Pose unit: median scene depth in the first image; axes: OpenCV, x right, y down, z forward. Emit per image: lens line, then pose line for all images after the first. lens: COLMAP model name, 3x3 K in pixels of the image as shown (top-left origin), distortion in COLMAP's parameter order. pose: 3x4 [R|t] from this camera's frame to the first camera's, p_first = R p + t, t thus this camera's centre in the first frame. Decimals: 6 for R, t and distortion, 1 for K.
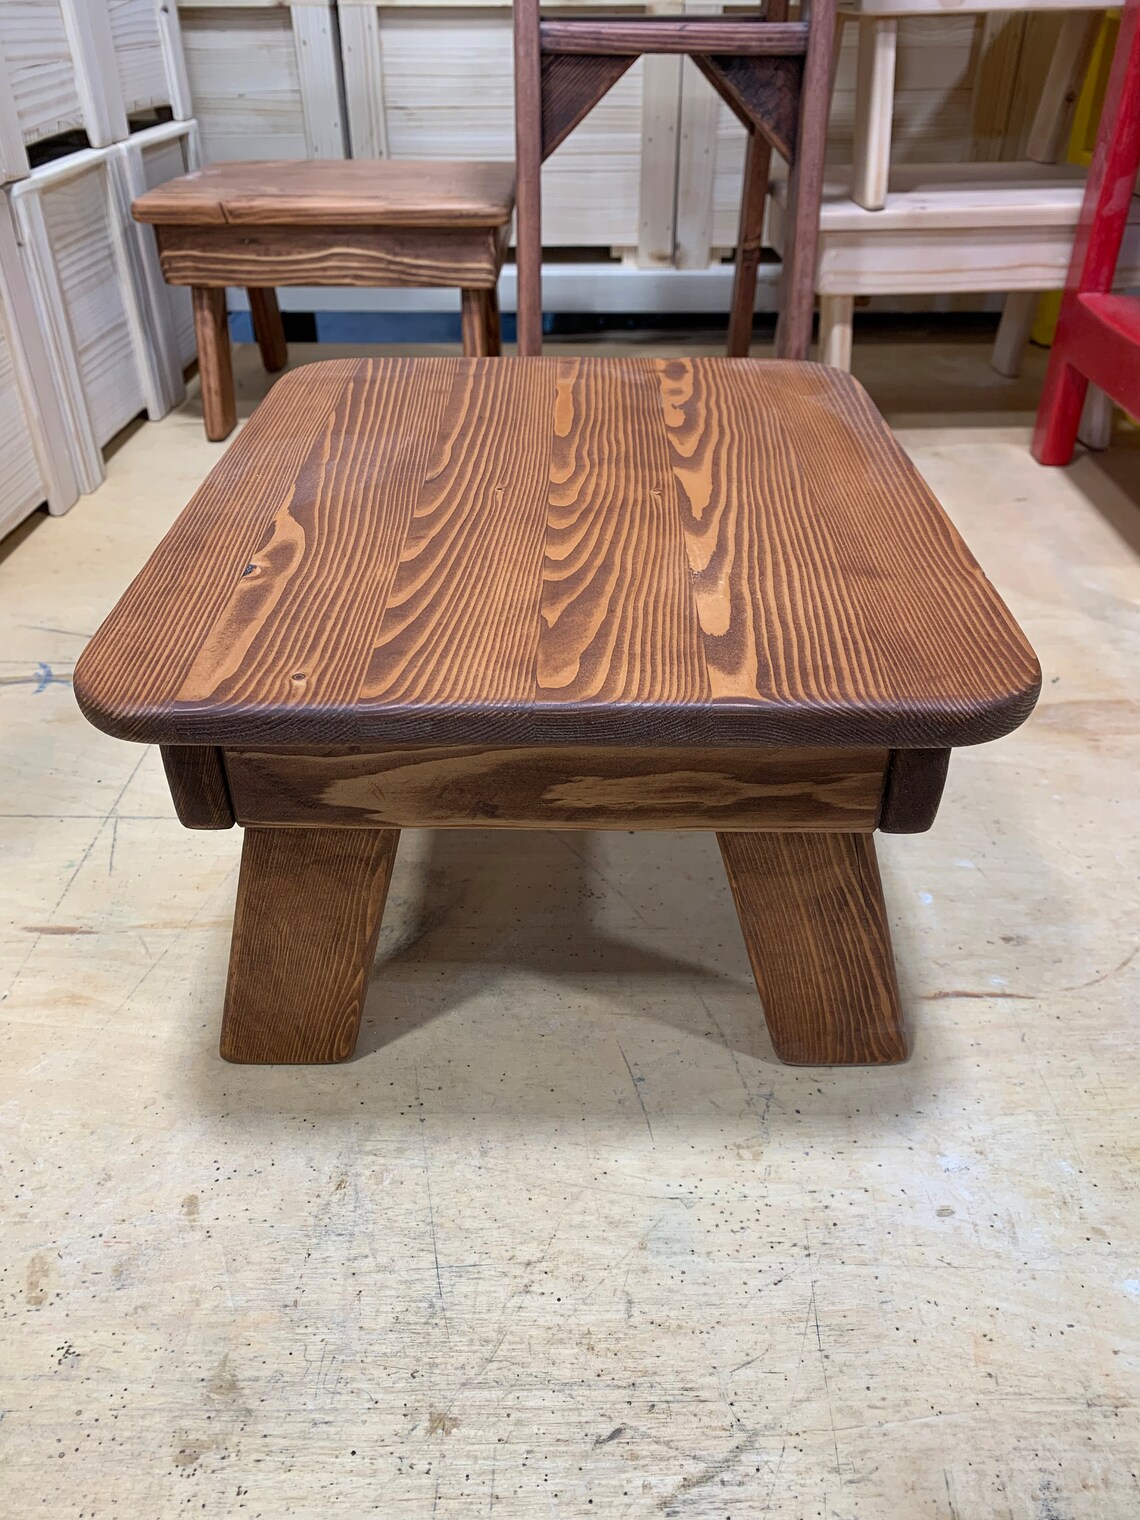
lens RADIAL K [[1161.3, 0, 532.4], [0, 1161.3, 754.3], [0, 0, 1]] dist [-0.005857, 0.005957]
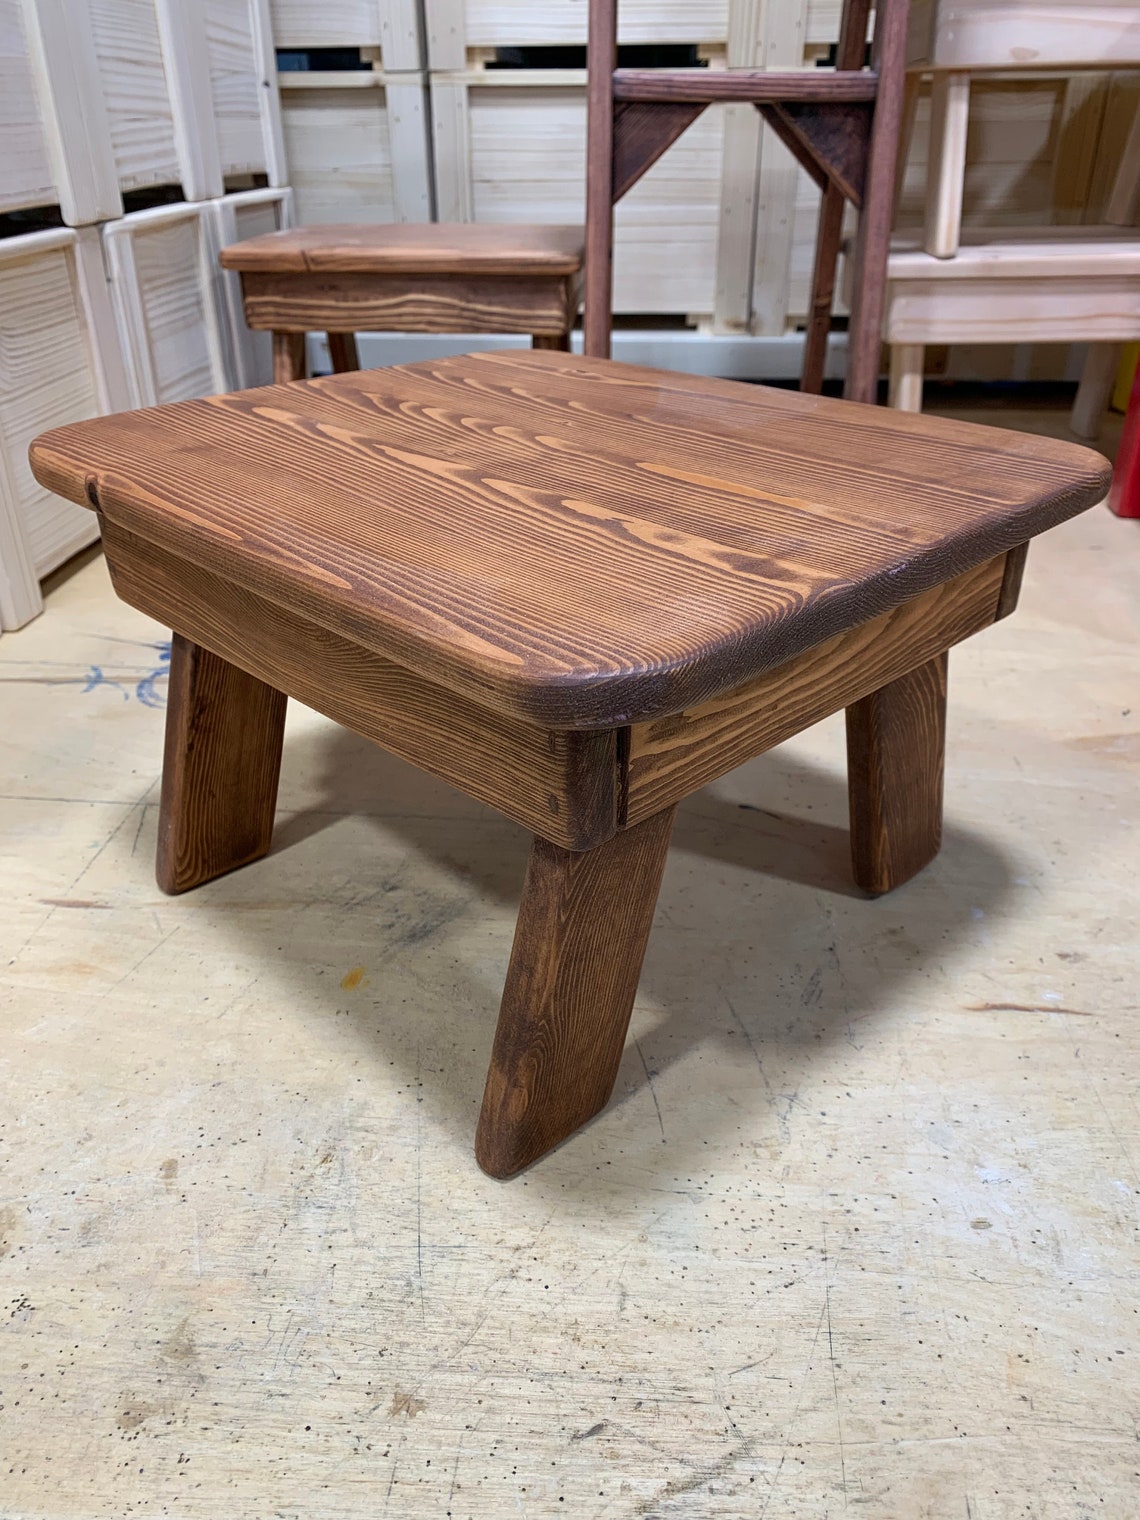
lens RADIAL K [[1161.3, 0, 532.4], [0, 1161.3, 754.3], [0, 0, 1]] dist [-0.005857, 0.005957]
pose [[0.996979, 0.037155, -0.068208, 0.053033], [-0.042742, 0.995685, -0.082364, 0.114538], [0.064853, 0.085030, 0.994266, 0.045655]]
